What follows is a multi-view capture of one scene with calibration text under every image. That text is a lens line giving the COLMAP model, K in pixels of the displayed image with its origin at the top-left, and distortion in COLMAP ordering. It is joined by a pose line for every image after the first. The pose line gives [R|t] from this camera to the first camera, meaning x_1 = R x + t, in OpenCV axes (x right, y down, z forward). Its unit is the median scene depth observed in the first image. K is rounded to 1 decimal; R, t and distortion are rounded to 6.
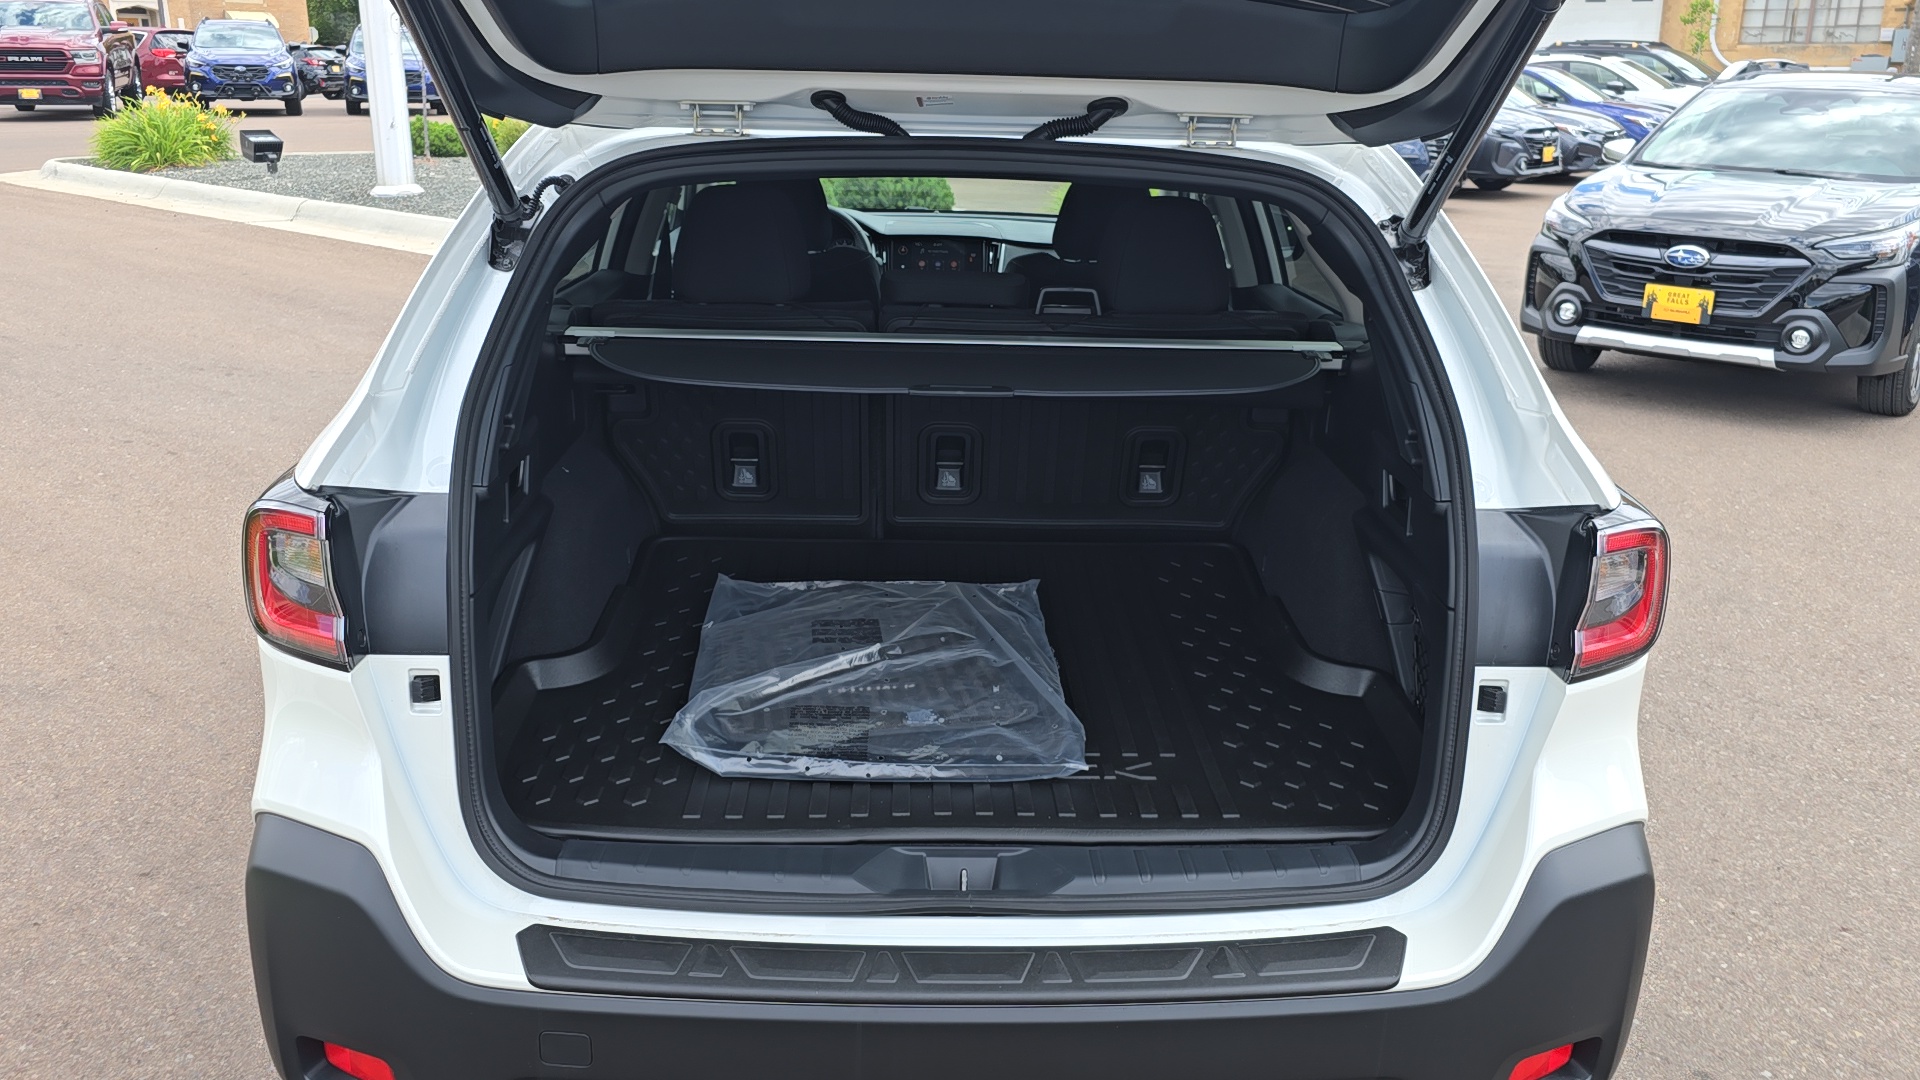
lens RADIAL K [[1591.4, 0, 975.6], [0, 1591.4, 542.3], [0, 0, 1]] dist [0.010240, -0.008925]
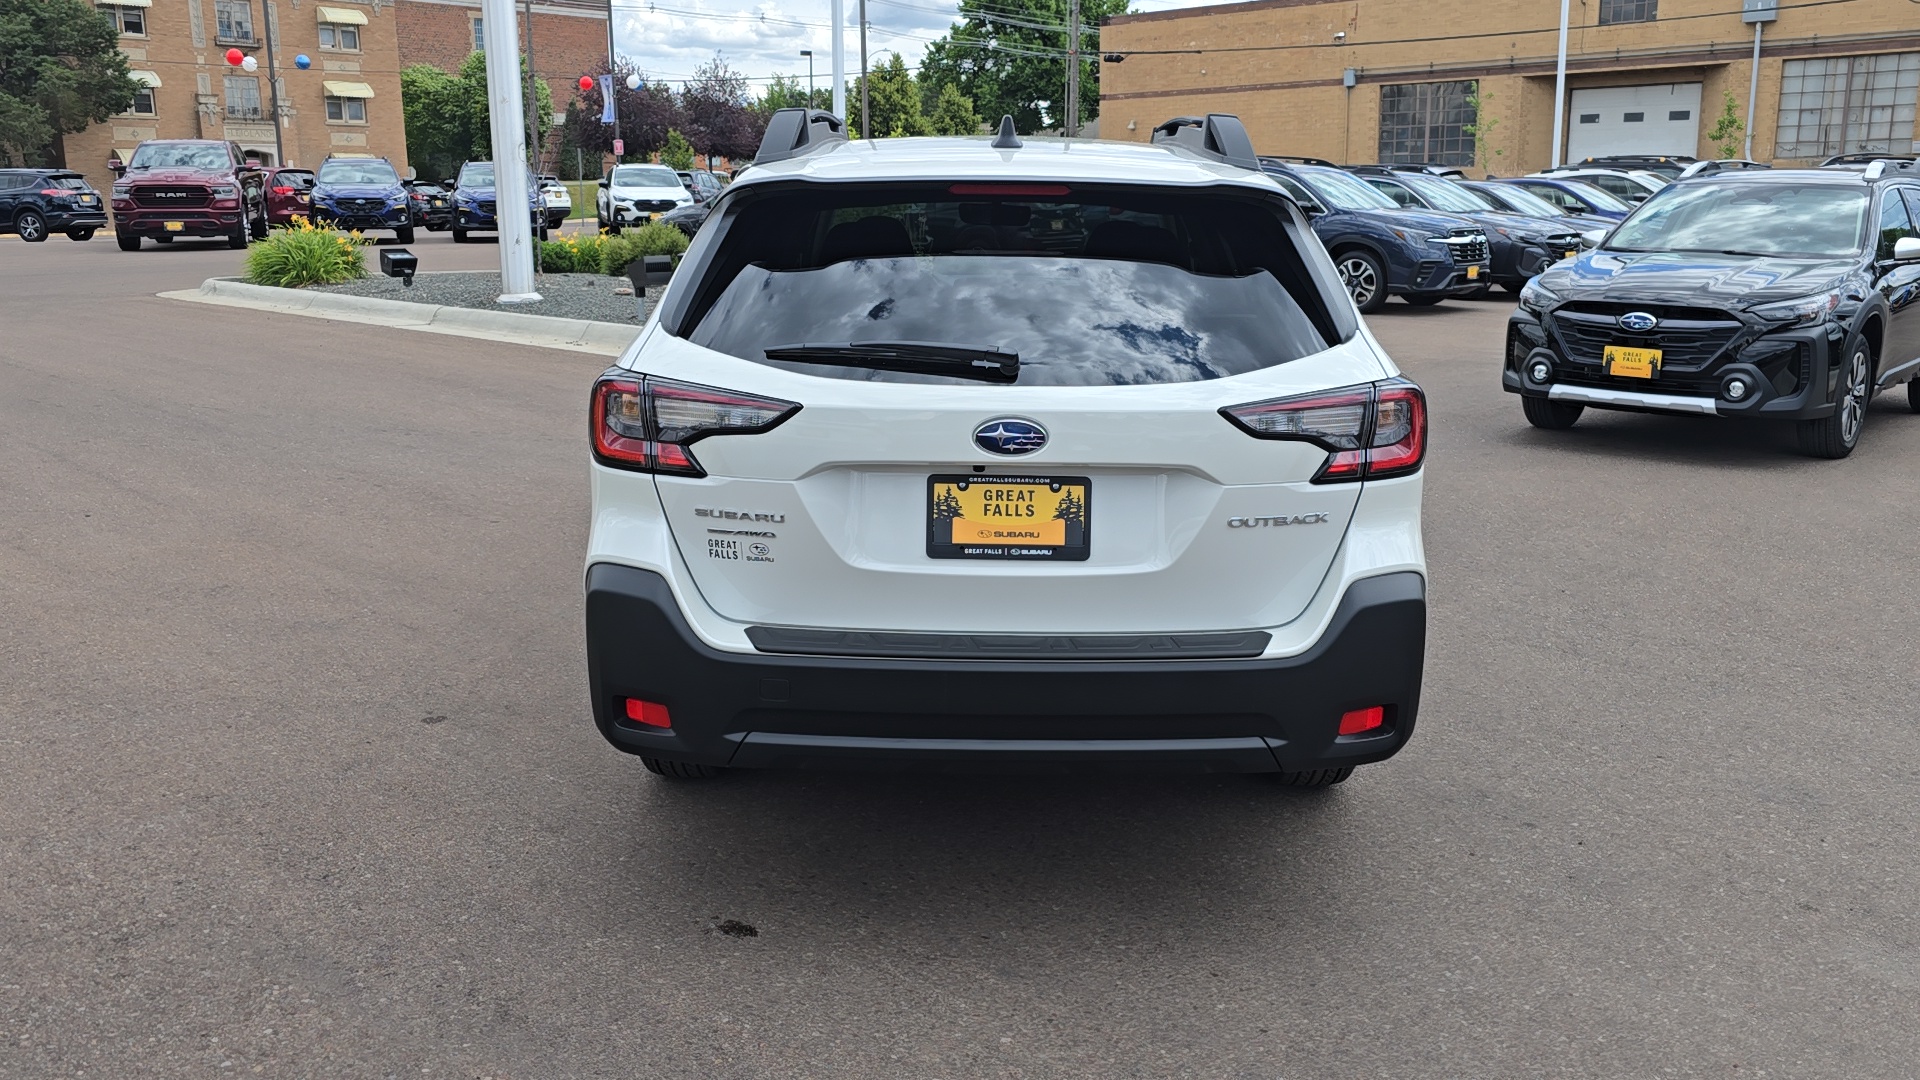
lens RADIAL K [[1591.4, 0, 975.6], [0, 1591.4, 542.3], [0, 0, 1]] dist [0.010240, -0.008925]
pose [[0.999151, -0.006905, -0.040615, 0.005597], [0.003764, 0.997032, -0.076899, 0.055094], [0.041026, 0.076680, 0.996211, -0.134959]]
